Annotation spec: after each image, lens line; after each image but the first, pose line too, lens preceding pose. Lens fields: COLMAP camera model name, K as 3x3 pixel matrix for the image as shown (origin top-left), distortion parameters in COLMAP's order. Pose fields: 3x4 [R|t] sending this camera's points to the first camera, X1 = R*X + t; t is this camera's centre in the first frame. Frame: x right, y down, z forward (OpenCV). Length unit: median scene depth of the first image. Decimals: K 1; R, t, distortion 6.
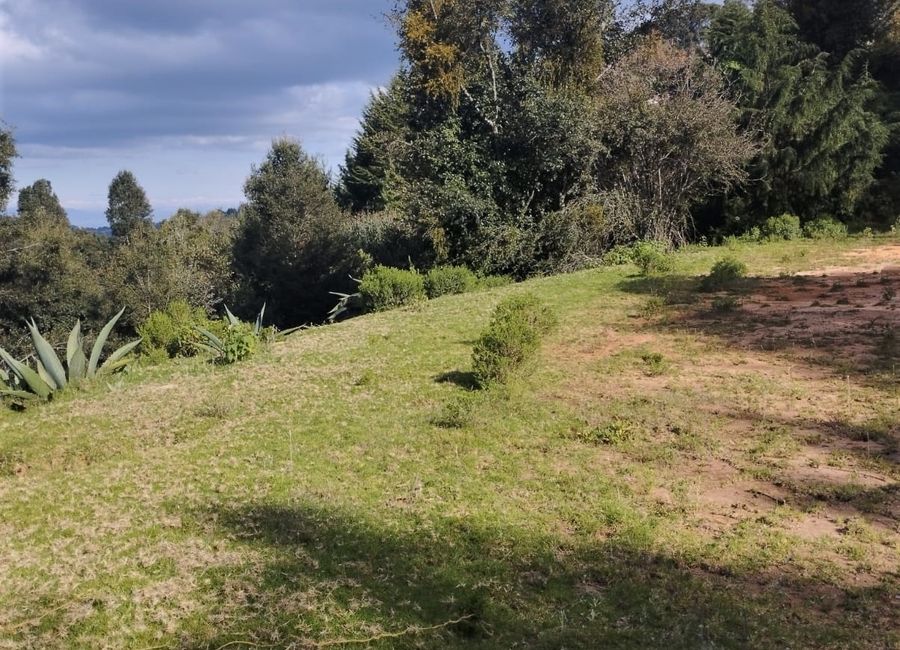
lens RADIAL K [[978.0, 0, 450.7], [0, 978.0, 316.2], [0, 0, 1]] dist [0.119630, -0.162940]
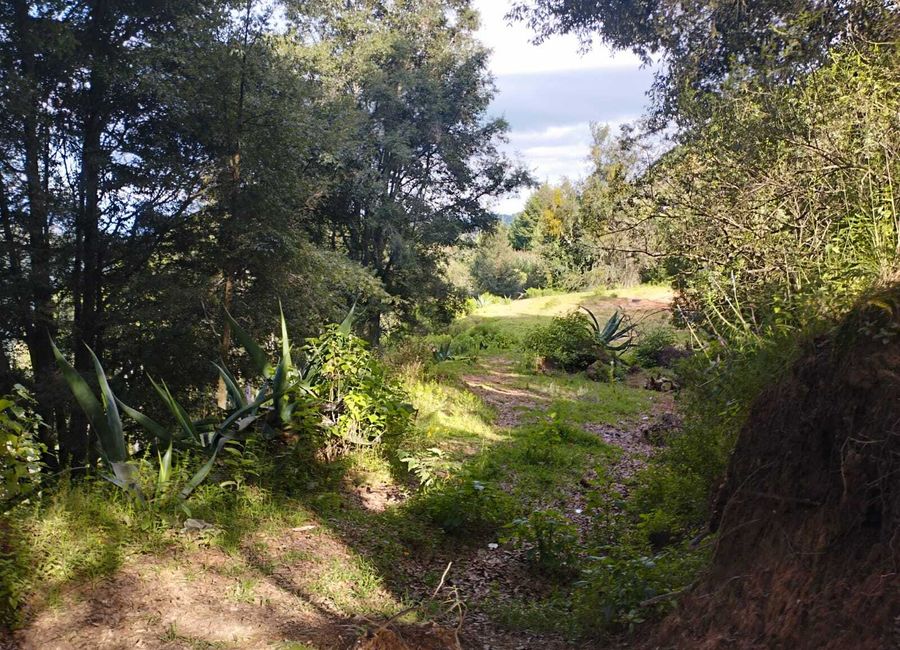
lens RADIAL K [[738.1, 0, 449.5], [0, 738.1, 320.8], [0, 0, 1]] dist [0.113287, -0.143748]
pose [[0.982173, 0.096560, -0.161284, 0.073360], [-0.092265, 0.995156, 0.033923, 0.010319], [0.163779, -0.018437, 0.986325, -1.485479]]
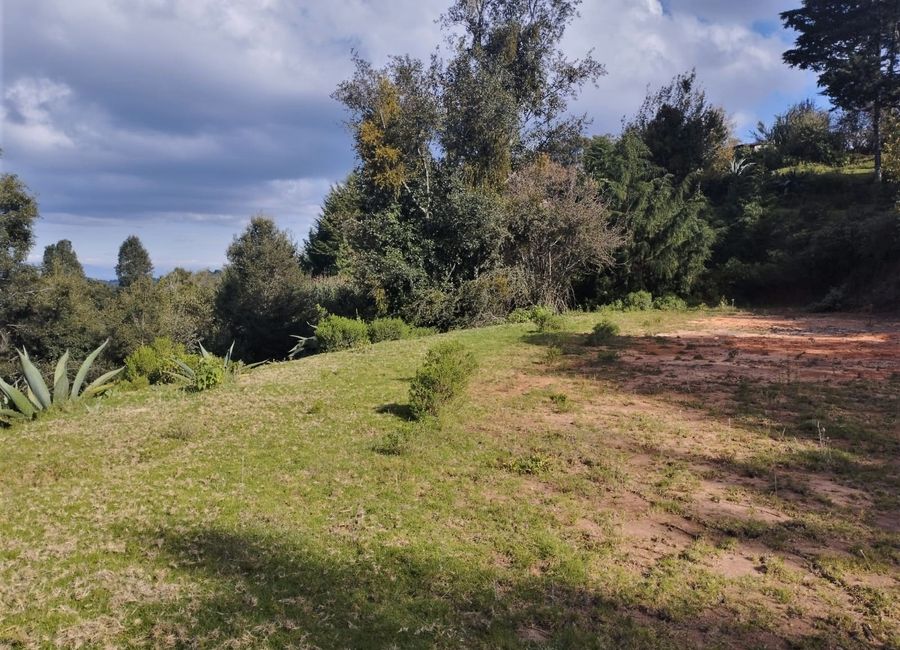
lens RADIAL K [[738.1, 0, 449.5], [0, 738.1, 320.8], [0, 0, 1]] dist [0.113287, -0.143748]
pose [[0.995584, 0.040041, 0.084907, -0.002791], [-0.035481, 0.997880, -0.054554, 0.000953], [-0.086911, 0.051301, 0.994894, 0.034737]]
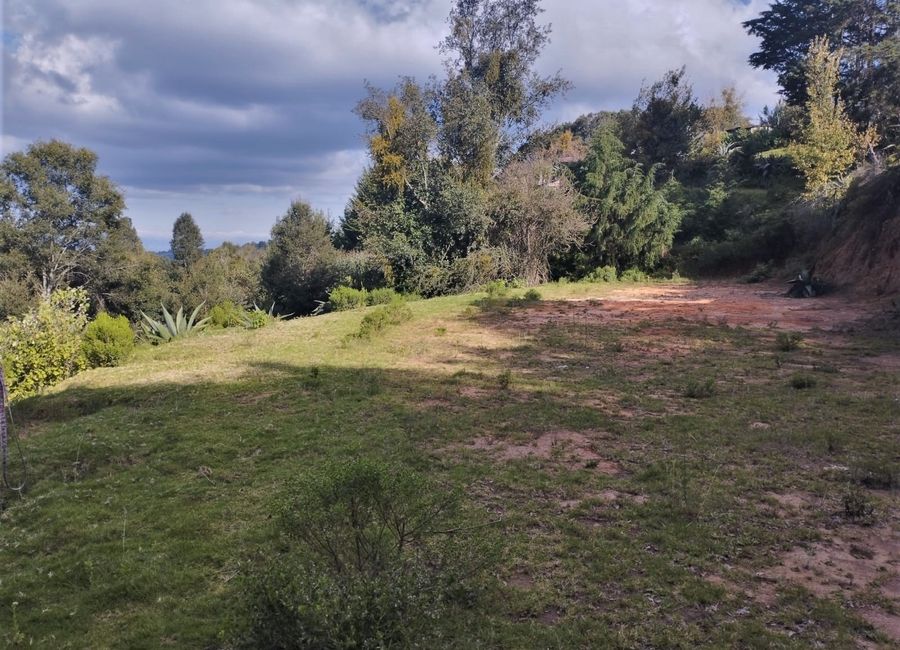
lens RADIAL K [[738.1, 0, 449.5], [0, 738.1, 320.8], [0, 0, 1]] dist [0.113287, -0.143748]
pose [[0.998789, 0.038345, 0.030836, 0.055974], [-0.037960, 0.999195, -0.012981, 0.014307], [-0.031309, 0.011795, 0.999440, -0.237947]]
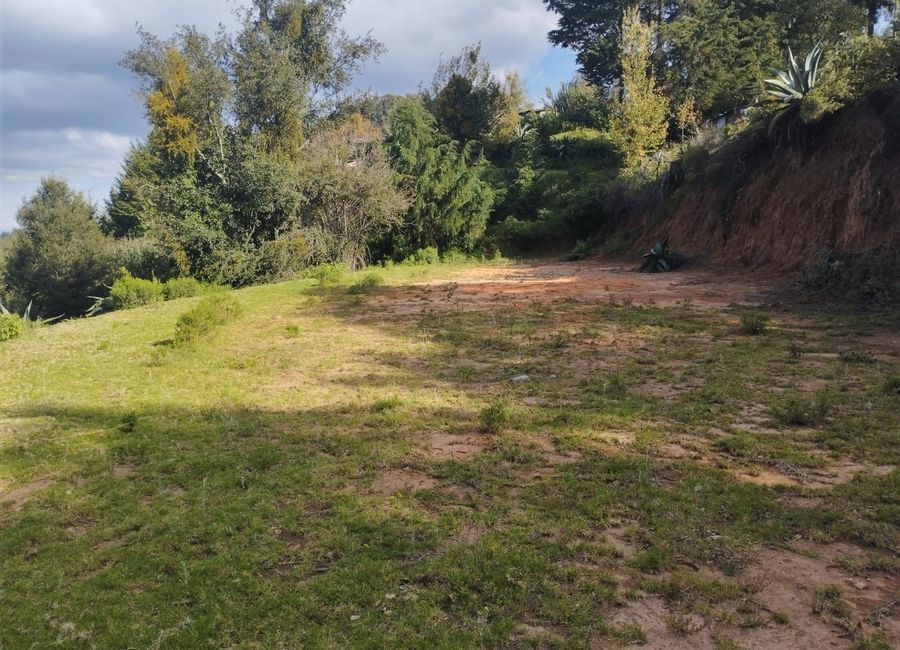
lens RADIAL K [[738.1, 0, 449.5], [0, 738.1, 320.8], [0, 0, 1]] dist [0.113287, -0.143748]
pose [[0.951787, -0.013249, 0.306474, 0.023812], [0.013484, 0.999908, 0.001349, 0.010248], [-0.306463, 0.002849, 0.951878, -0.101602]]
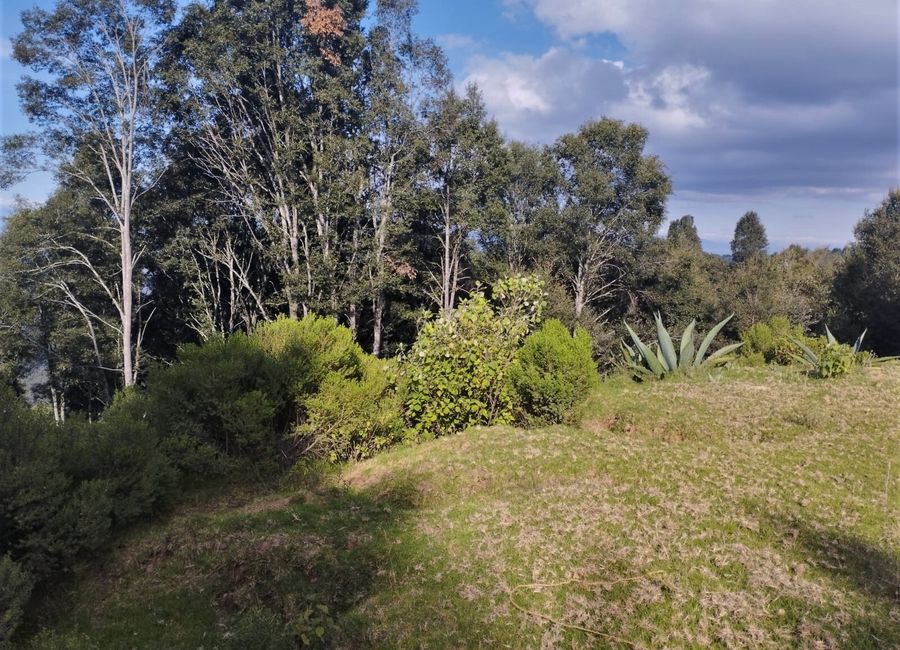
lens RADIAL K [[738.1, 0, 449.5], [0, 738.1, 320.8], [0, 0, 1]] dist [0.113287, -0.143748]
pose [[0.767063, 0.147577, -0.624368, -0.012611], [-0.148206, 0.987622, 0.051360, 0.001514], [0.624219, 0.053139, 0.779440, 0.036657]]
